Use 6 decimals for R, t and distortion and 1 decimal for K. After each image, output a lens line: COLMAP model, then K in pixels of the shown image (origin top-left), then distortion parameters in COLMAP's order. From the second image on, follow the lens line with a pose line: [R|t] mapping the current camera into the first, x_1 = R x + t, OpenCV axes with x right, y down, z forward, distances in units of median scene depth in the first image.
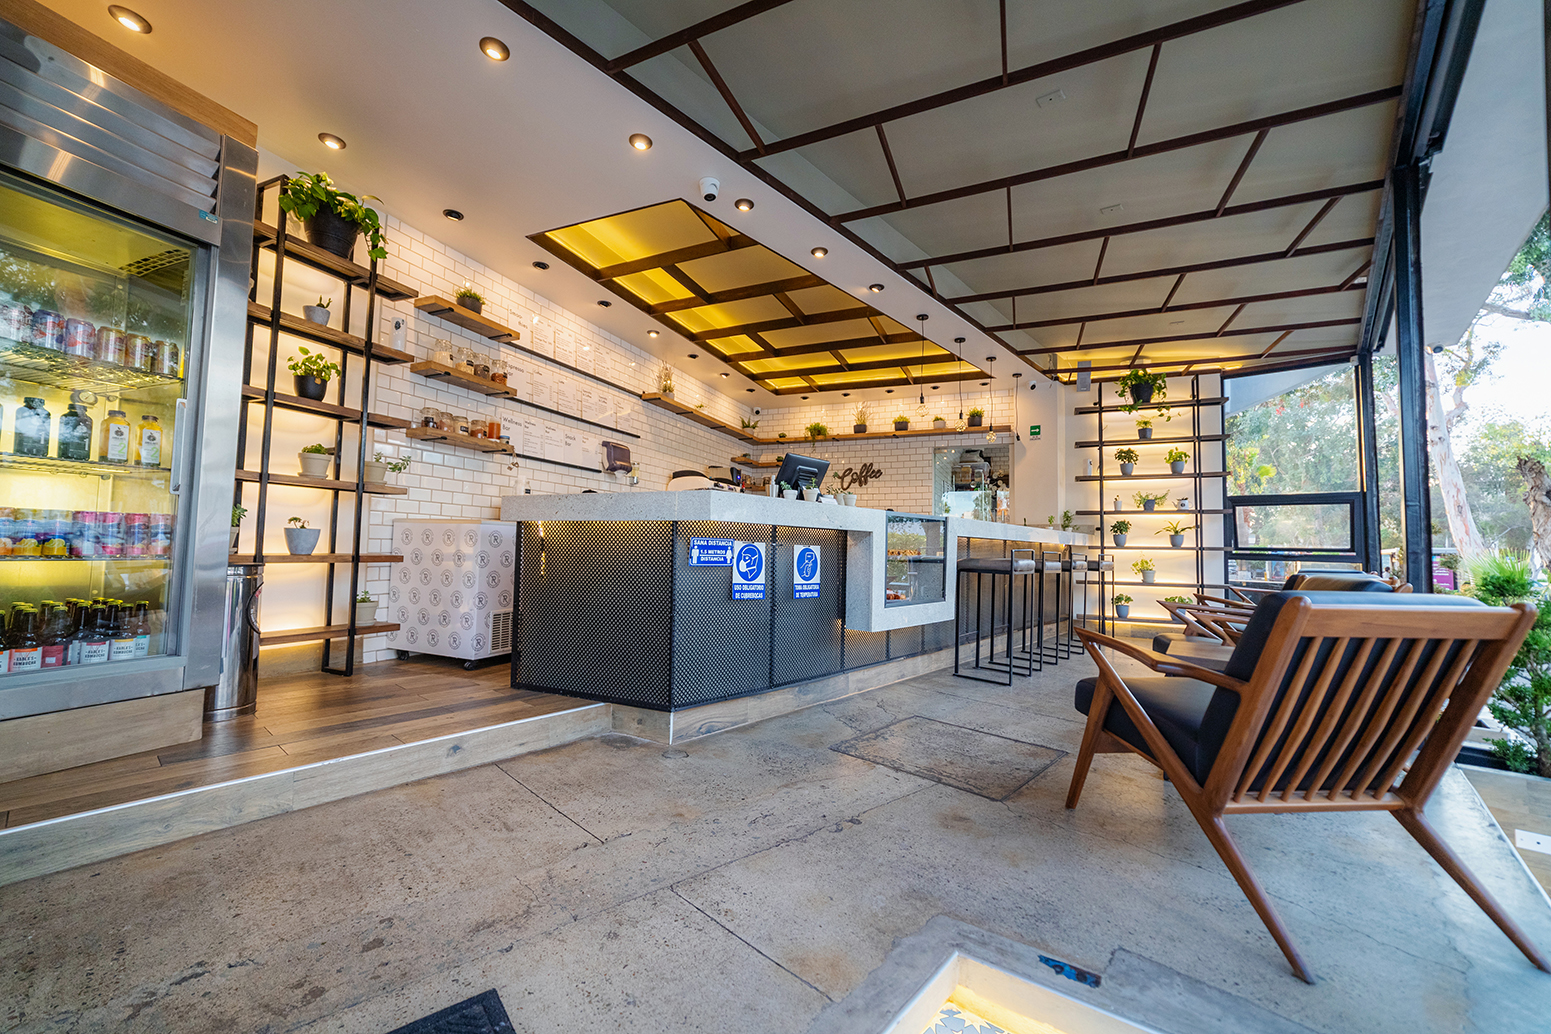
lens RADIAL K [[594.9, 0, 774.3], [0, 594.9, 516.1], [0, 0, 1]] dist [-0.019321, 0.000193]
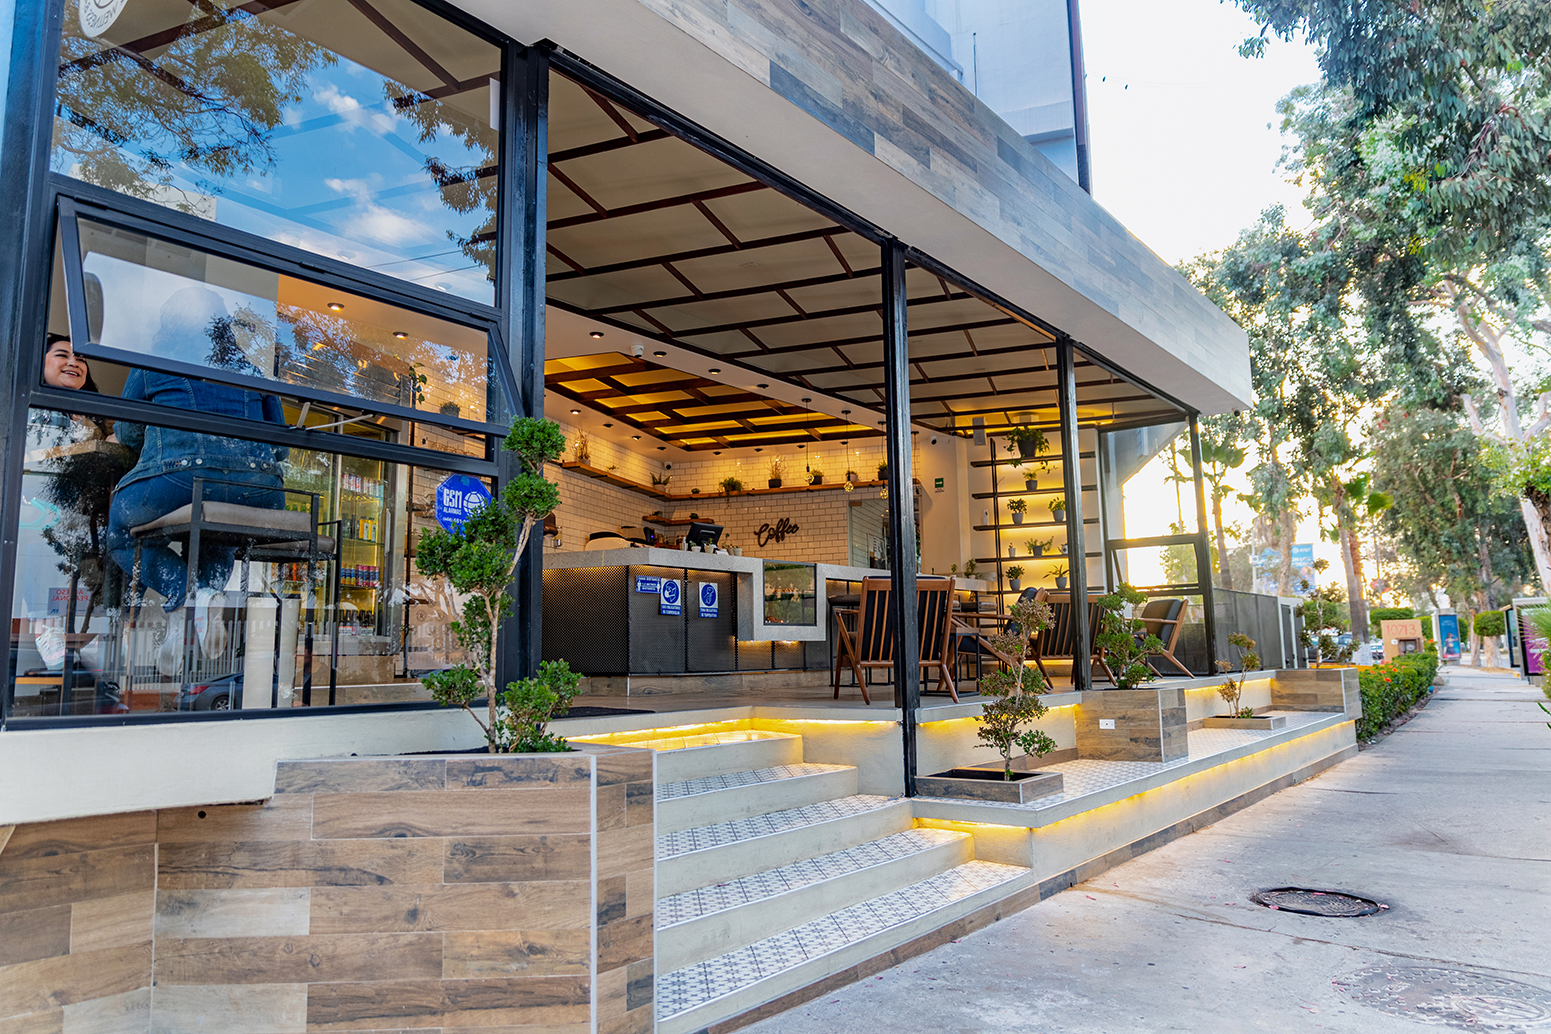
lens RADIAL K [[1031.2, 0, 775.5], [0, 1031.2, 517.0], [0, 0, 1]] dist [-0.006811, -0.001410]
pose [[0.996432, -0.028604, 0.079406, 0.015768], [0.034635, 0.996534, -0.075636, 0.062264], [-0.076968, 0.078116, 0.993969, -1.159730]]
